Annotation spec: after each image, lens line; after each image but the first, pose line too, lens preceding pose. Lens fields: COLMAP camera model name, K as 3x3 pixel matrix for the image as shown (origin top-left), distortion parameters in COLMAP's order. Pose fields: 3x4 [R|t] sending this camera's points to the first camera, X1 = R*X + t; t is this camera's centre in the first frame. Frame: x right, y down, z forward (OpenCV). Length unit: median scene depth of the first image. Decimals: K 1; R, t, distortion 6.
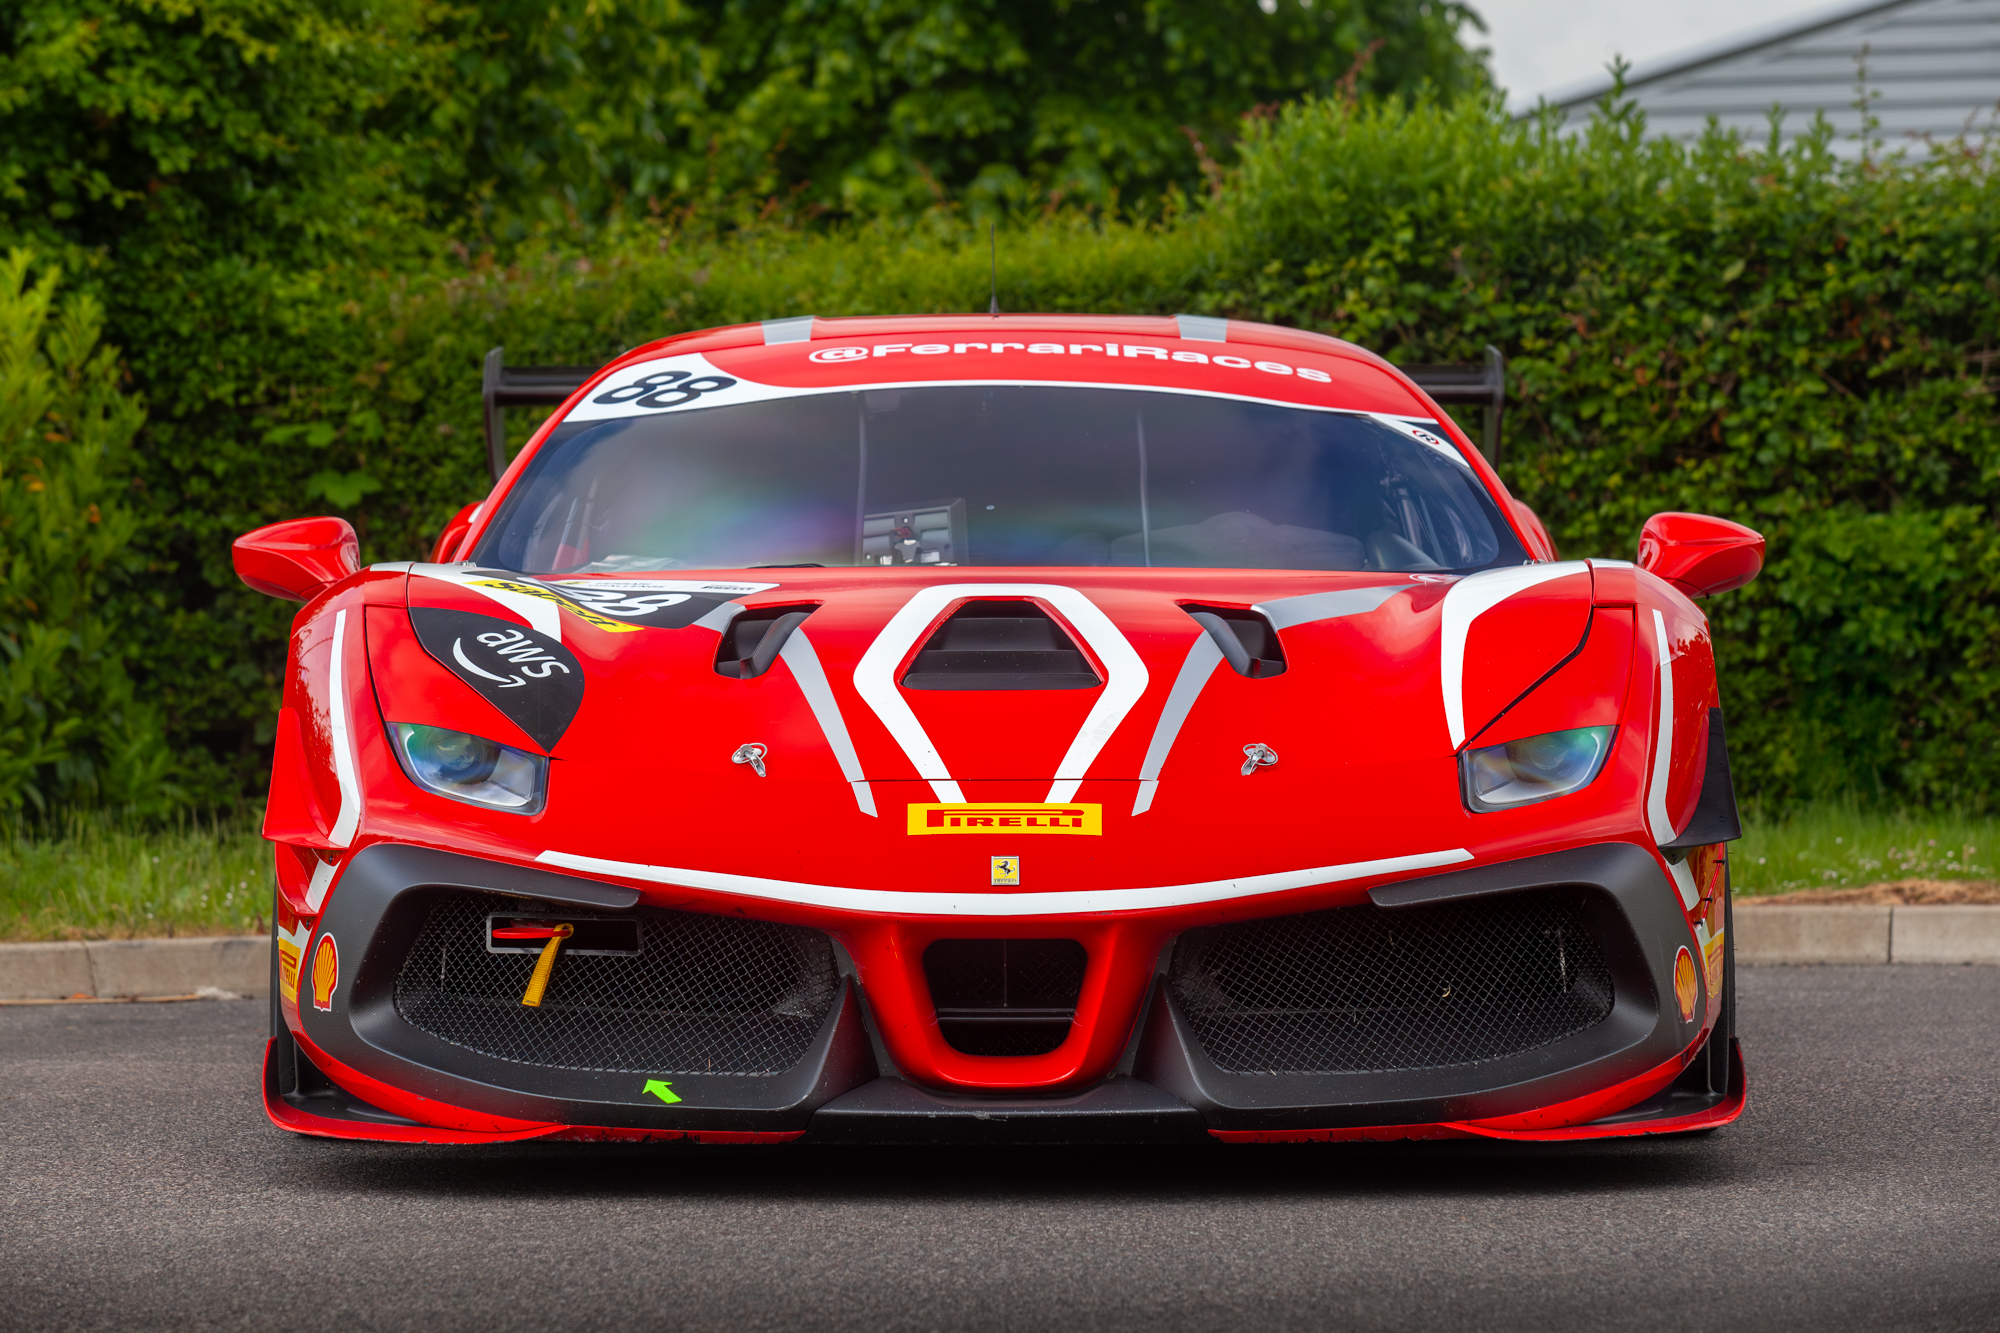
lens RADIAL K [[7871.8, 0, 1000.0], [0, 7871.8, 666.5], [0, 0, 1]] dist [-0.040202, 7.820054]
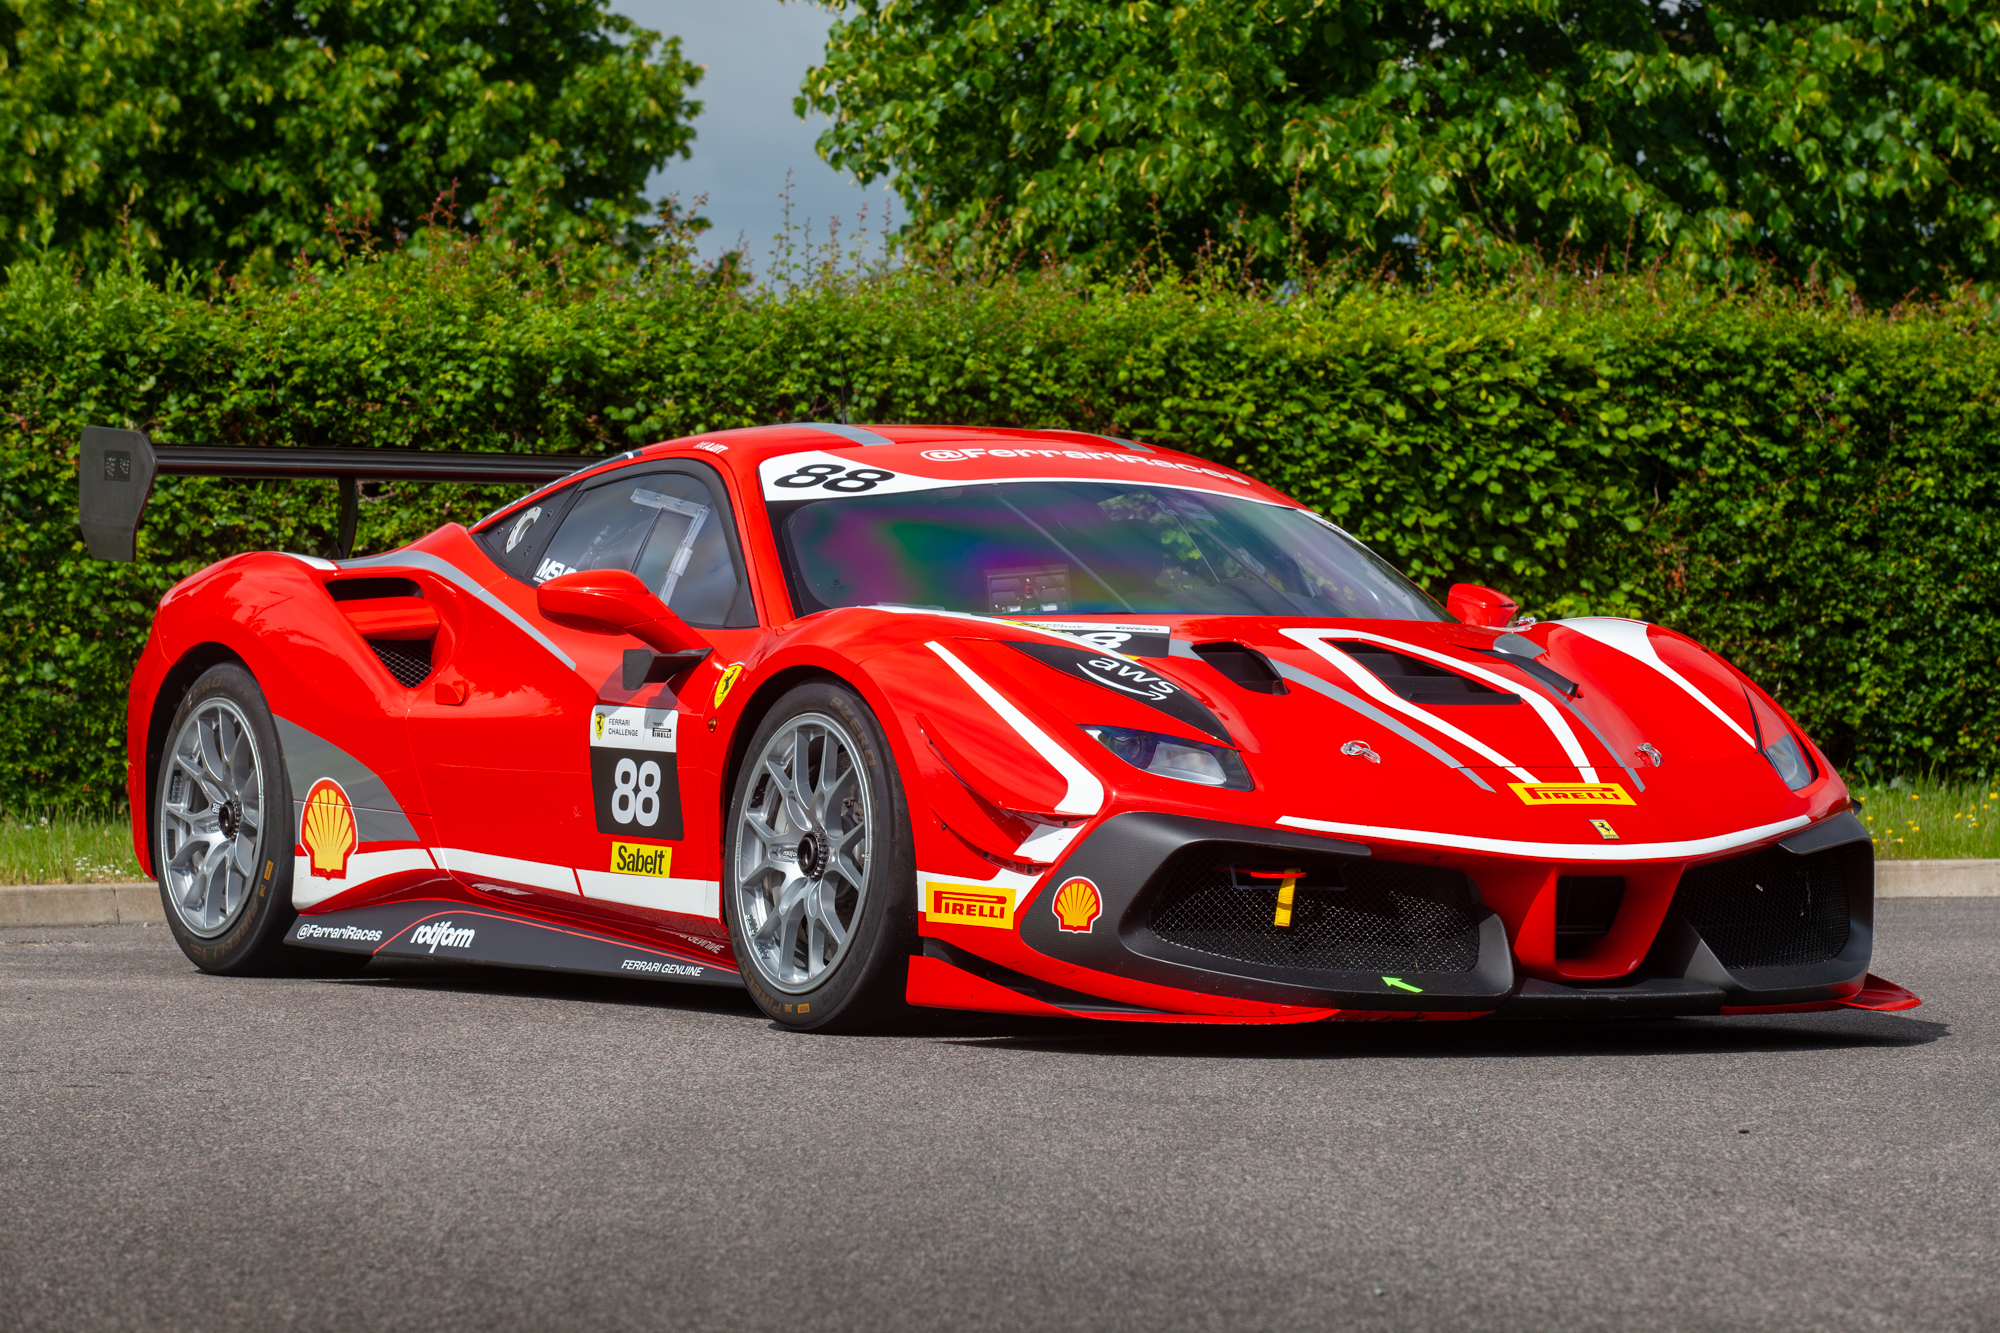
lens RADIAL K [[6845.3, 0, 1000.0], [0, 6845.3, 666.5], [0, 0, 1]] dist [-0.068793, -3.796371]
pose [[0.865934, 0.012357, 0.500005, -0.669379], [-0.008881, 0.999917, -0.009331, 0.008091], [-0.500079, 0.003640, 0.865972, -0.031241]]
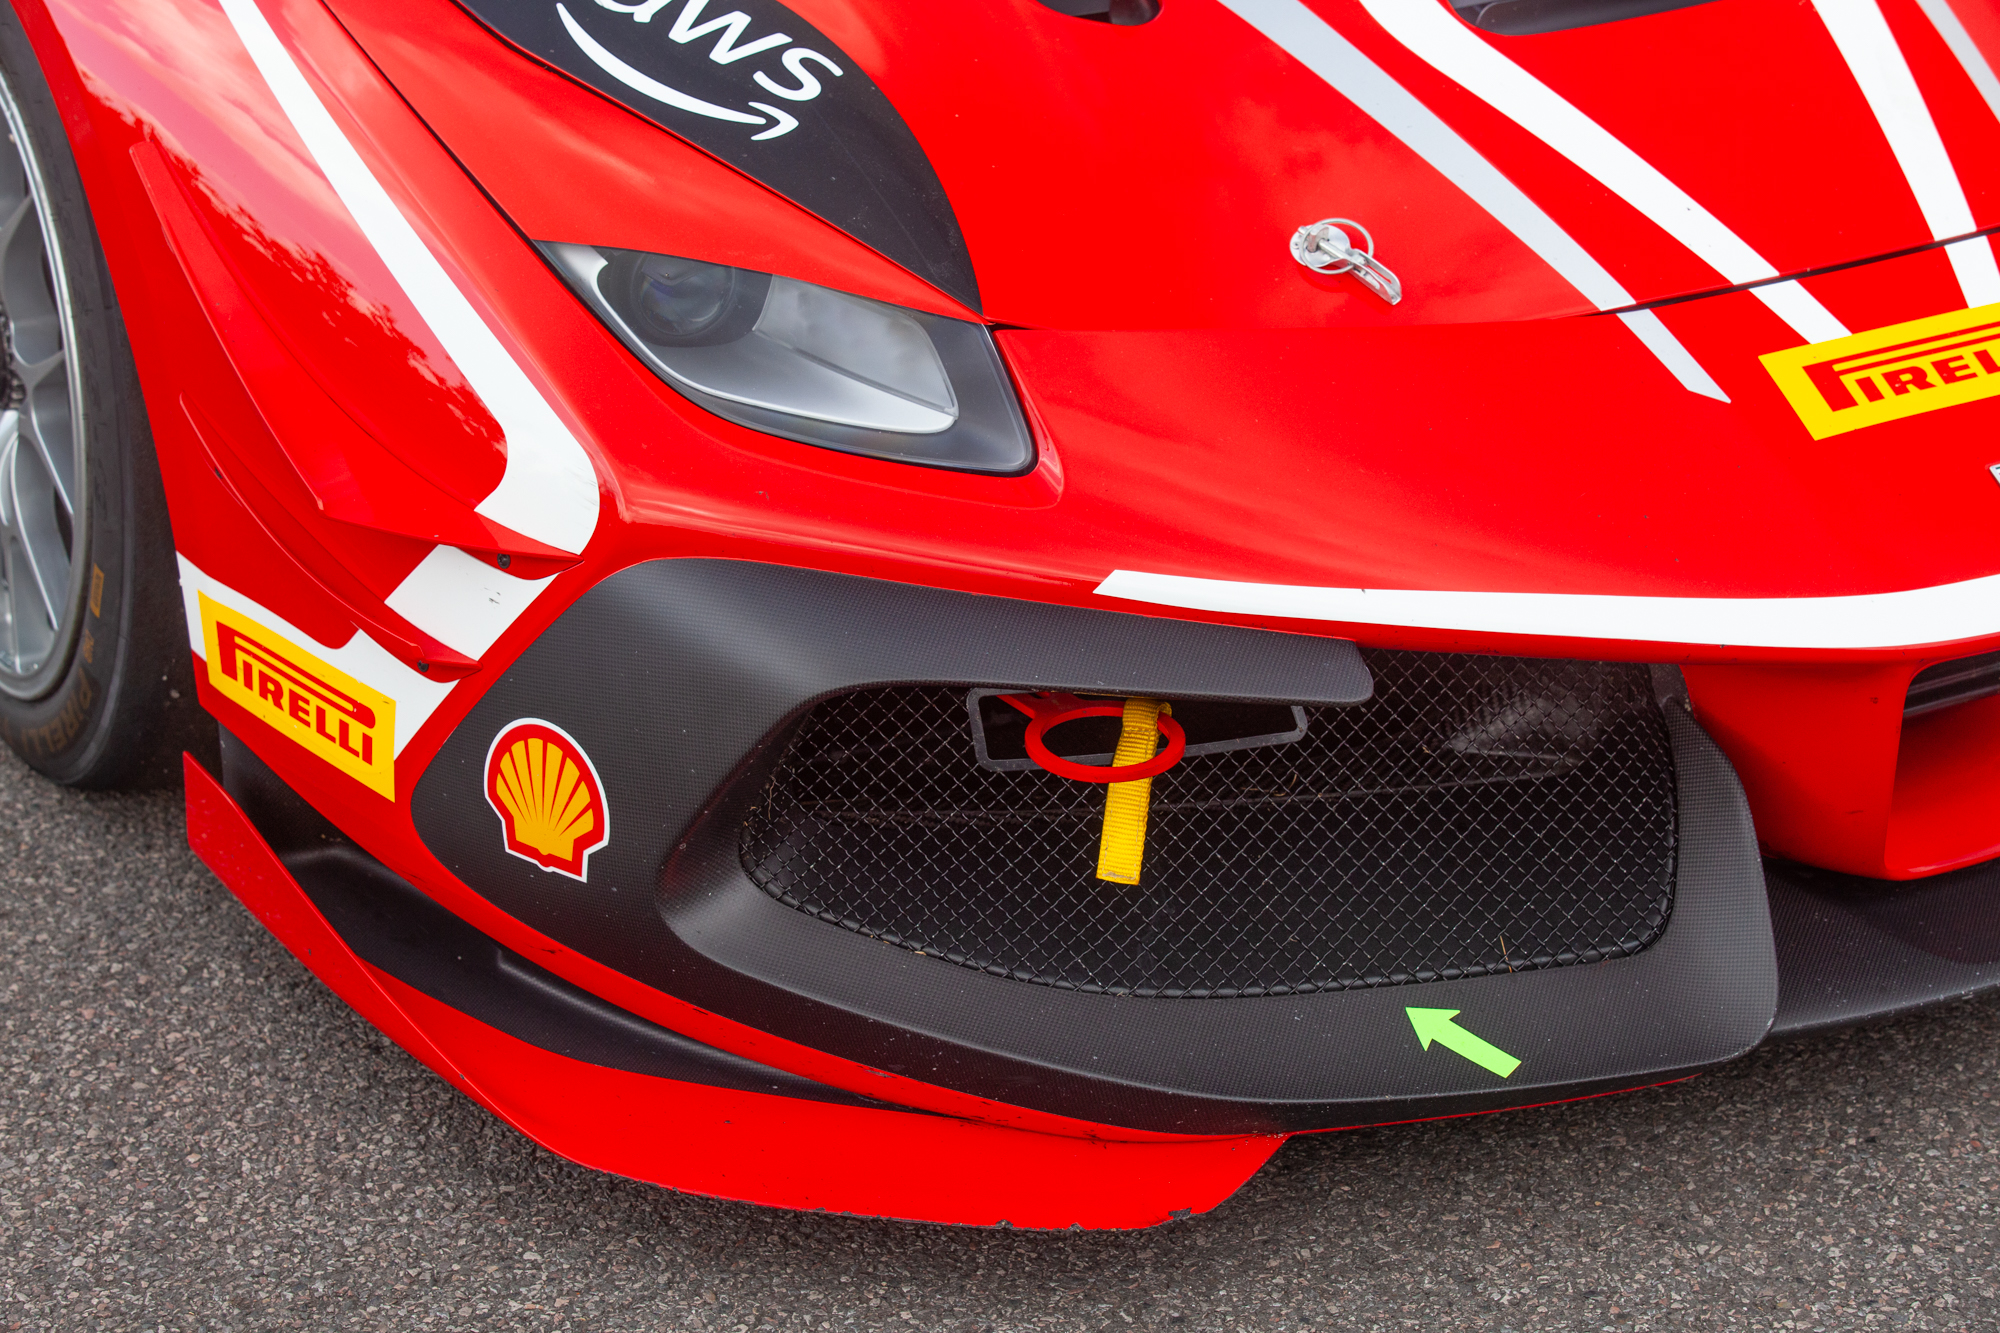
lens RADIAL K [[4689.5, 0, 1000.0], [0, 4689.5, 666.5], [0, 0, 1]] dist [-0.085276, 0.073746]
pose [[0.879641, -0.209523, 0.427003, -0.176325], [0.028819, 0.919577, 0.391852, -0.078812], [-0.474764, -0.332383, 0.814936, 0.720423]]
